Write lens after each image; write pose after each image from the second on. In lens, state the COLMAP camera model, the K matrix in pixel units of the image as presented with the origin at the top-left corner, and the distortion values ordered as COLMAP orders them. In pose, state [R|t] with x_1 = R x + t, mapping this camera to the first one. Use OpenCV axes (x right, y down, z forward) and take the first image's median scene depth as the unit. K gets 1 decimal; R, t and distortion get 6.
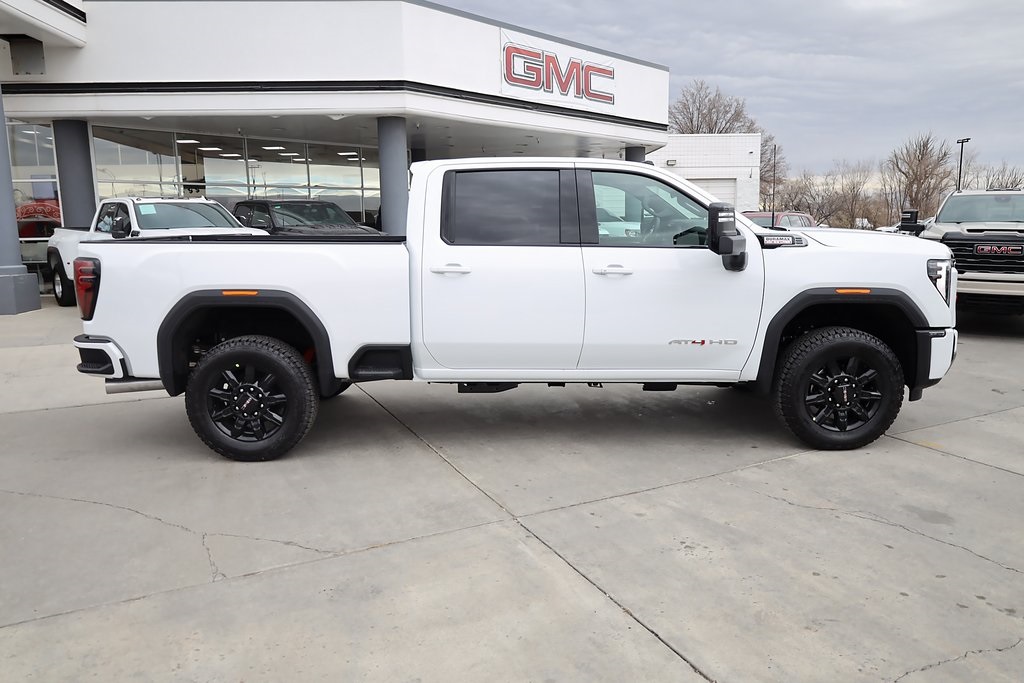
lens RADIAL K [[732.3, 0, 512.0], [0, 732.3, 341.5], [0, 0, 1]] dist [-0.008172, -0.004017]
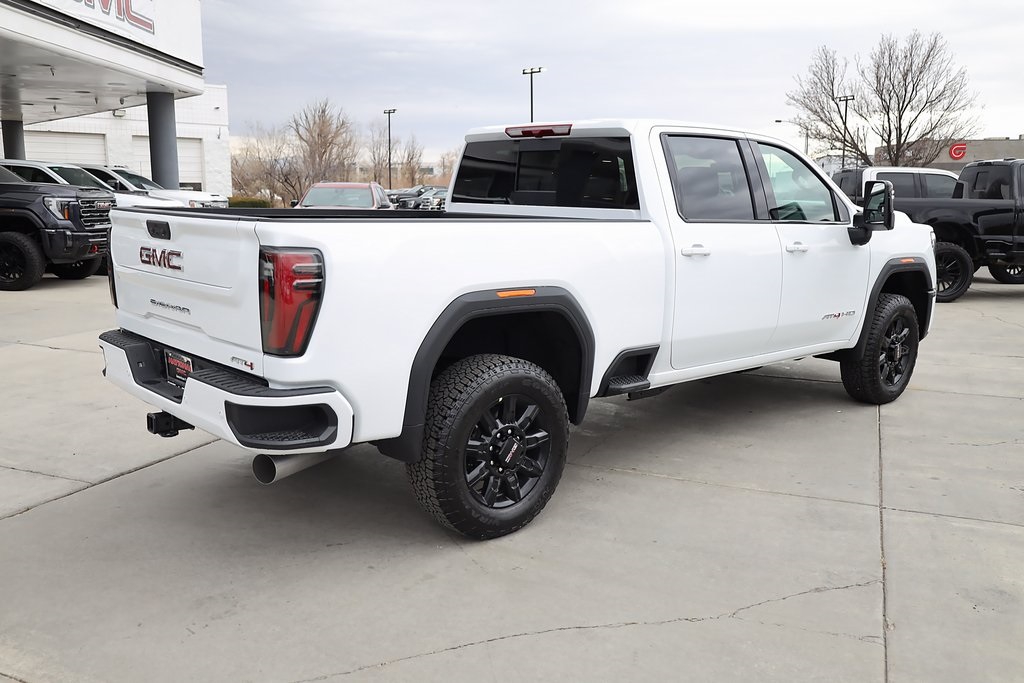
lens RADIAL K [[882.8, 0, 512.0], [0, 882.8, 341.5], [0, 0, 1]] dist [-0.008046, -0.011597]
pose [[0.744934, -0.093477, 0.660556, -0.911295], [0.089554, 0.995185, 0.039838, -0.053258], [-0.661100, 0.029479, 0.749719, 0.372206]]
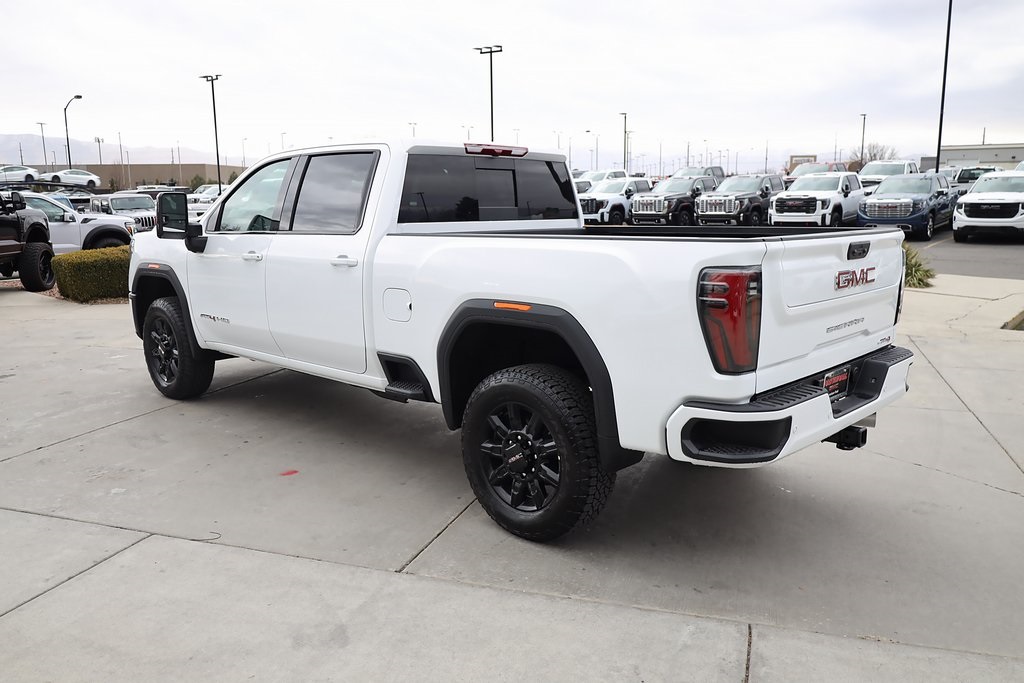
lens RADIAL K [[785.1, 0, 512.0], [0, 785.1, 341.5], [0, 0, 1]] dist [-0.011679, -0.004563]
pose [[-0.711625, -0.112428, 0.693506, -0.899223], [0.124681, 0.951235, 0.282148, -0.314959], [-0.691408, 0.287251, -0.662904, 1.900172]]
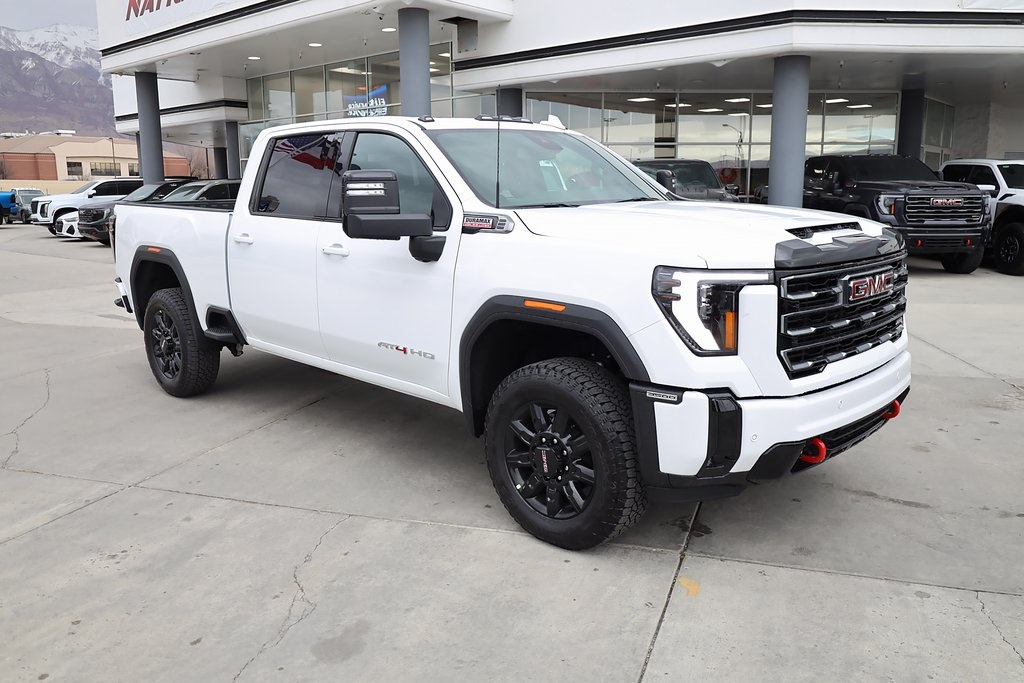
lens RADIAL K [[806.0, 0, 512.0], [0, 806.0, 341.5], [0, 0, 1]] dist [-0.007936, 0.000651]
pose [[0.710058, 0.140286, -0.690027, 0.930963], [-0.115787, 0.989875, 0.082098, -0.091596], [0.694558, 0.021602, 0.719113, 0.463448]]
